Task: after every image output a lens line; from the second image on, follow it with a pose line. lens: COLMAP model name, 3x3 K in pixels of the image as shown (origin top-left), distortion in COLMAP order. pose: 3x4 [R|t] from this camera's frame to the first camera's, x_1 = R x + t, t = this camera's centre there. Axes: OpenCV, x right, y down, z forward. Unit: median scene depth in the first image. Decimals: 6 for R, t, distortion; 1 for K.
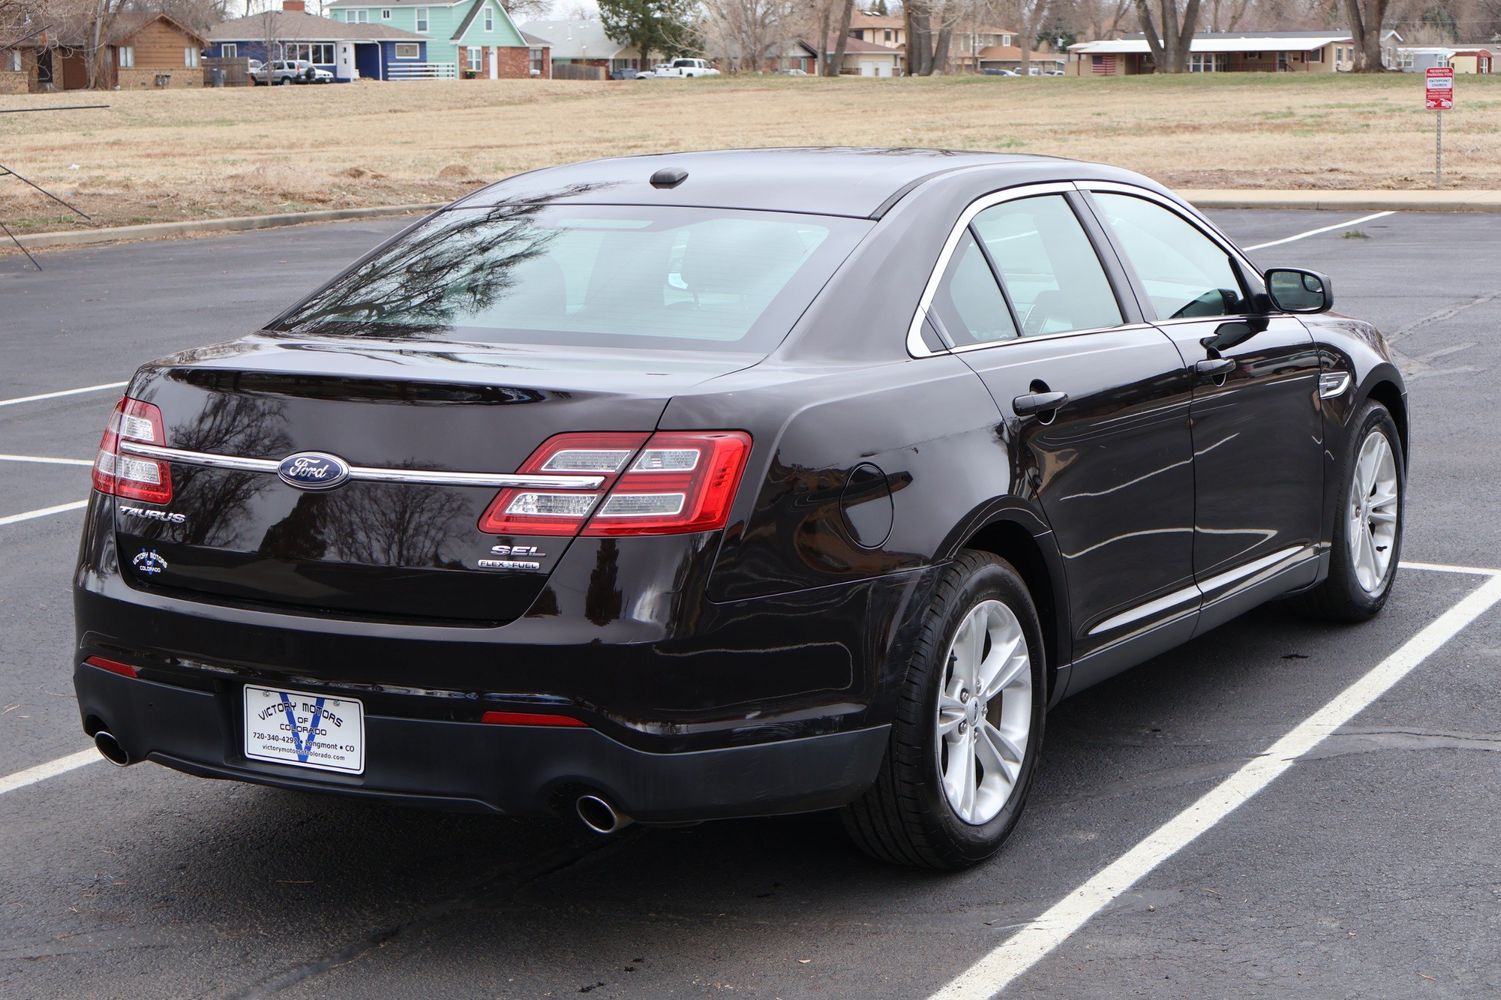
lens RADIAL K [[2978.2, 0, 750.5], [0, 2978.2, 500.0], [0, 0, 1]] dist [-0.011523, -0.136182]
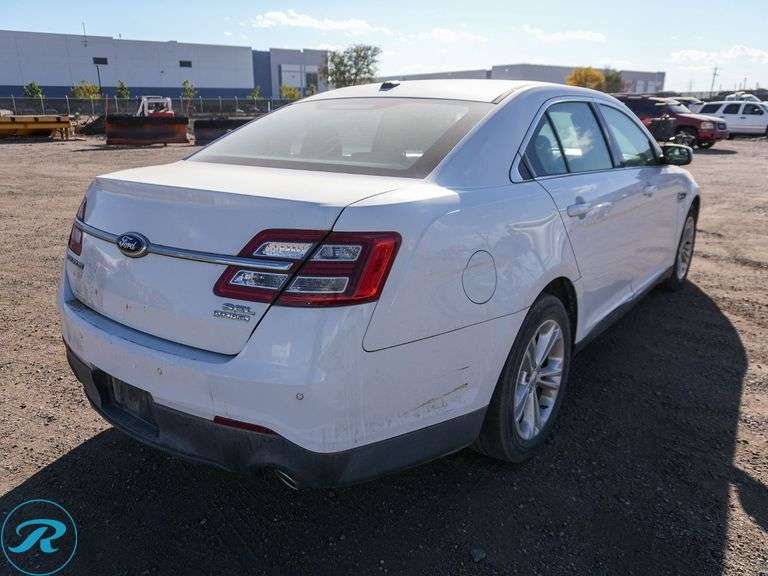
lens RADIAL K [[565.3, 0, 384.0], [0, 565.3, 288.0], [0, 0, 1]] dist [-0.001963, -0.000215]
pose [[0.990114, 0.048911, -0.131463, 0.025968], [-0.029673, 0.989059, 0.144502, -0.032192], [0.137092, -0.139173, 0.980733, 0.656473]]
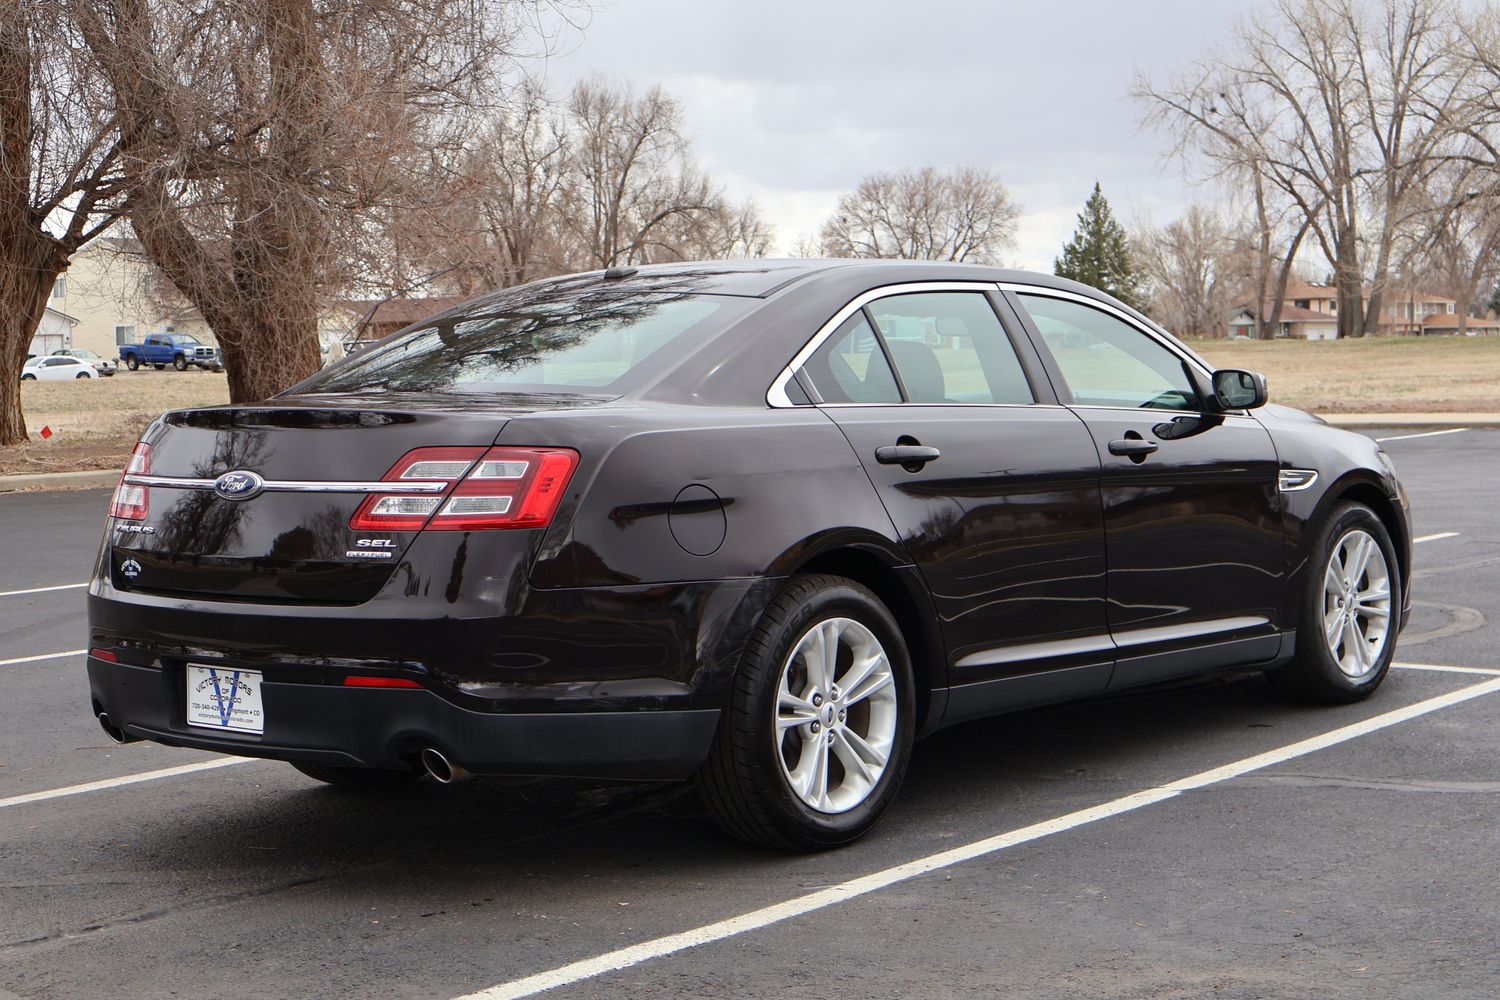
lens RADIAL K [[2770.0, 0, 750.0], [0, 2770.0, 500.0], [0, 0, 1]] dist [0.006184, 0.167746]
pose [[0.980802, 0.001093, -0.195005, 0.256158], [-0.019893, 0.995329, -0.094474, 0.090837], [0.193991, 0.096540, 0.976242, -0.061717]]
